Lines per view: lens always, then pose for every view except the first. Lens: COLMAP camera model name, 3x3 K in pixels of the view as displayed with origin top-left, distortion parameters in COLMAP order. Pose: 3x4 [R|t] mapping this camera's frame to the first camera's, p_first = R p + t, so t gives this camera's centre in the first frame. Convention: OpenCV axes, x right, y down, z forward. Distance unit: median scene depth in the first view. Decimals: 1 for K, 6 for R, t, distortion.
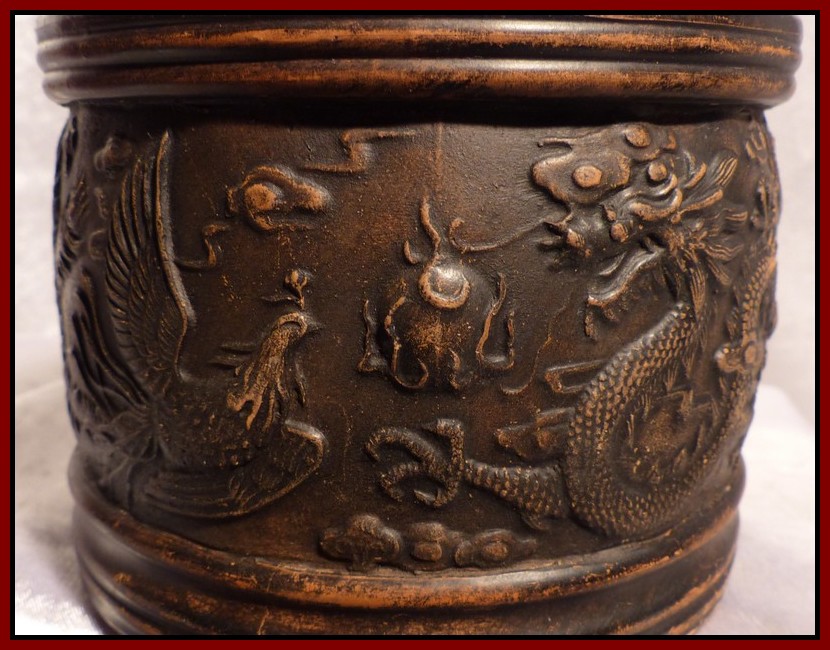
lens RADIAL K [[770.7, 0, 421.8], [0, 770.7, 311.3], [0, 0, 1]] dist [0.013995, 0.000000]
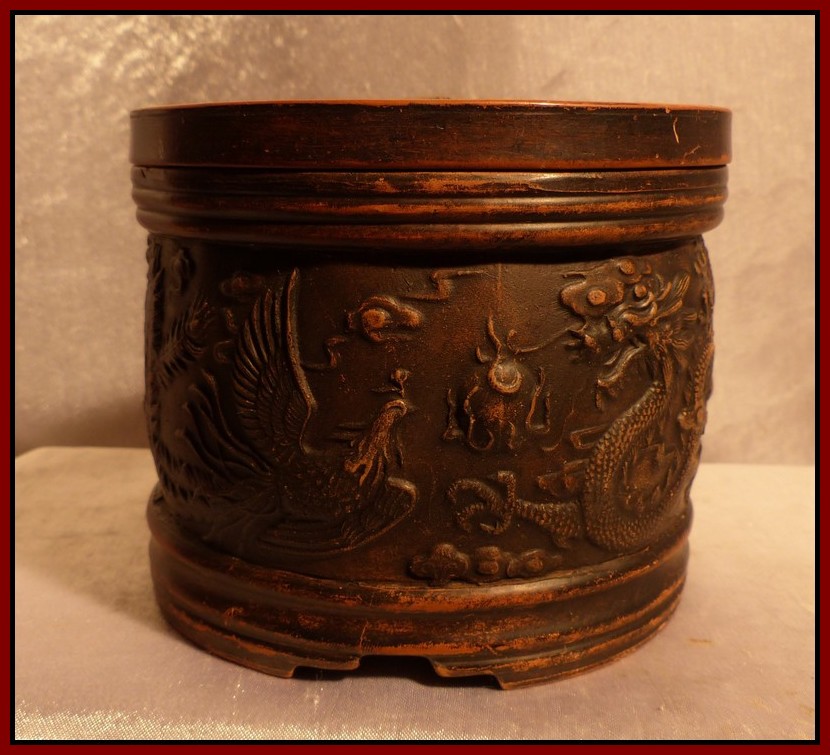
lens RADIAL K [[833.7, 0, 414.1], [0, 833.7, 377.7], [0, 0, 1]] dist [0.050742, 0.000000]
pose [[0.990982, -0.033810, 0.129657, -0.310918], [0.032783, 0.999412, 0.010046, -0.049424], [-0.129921, -0.005705, 0.991508, -0.472885]]
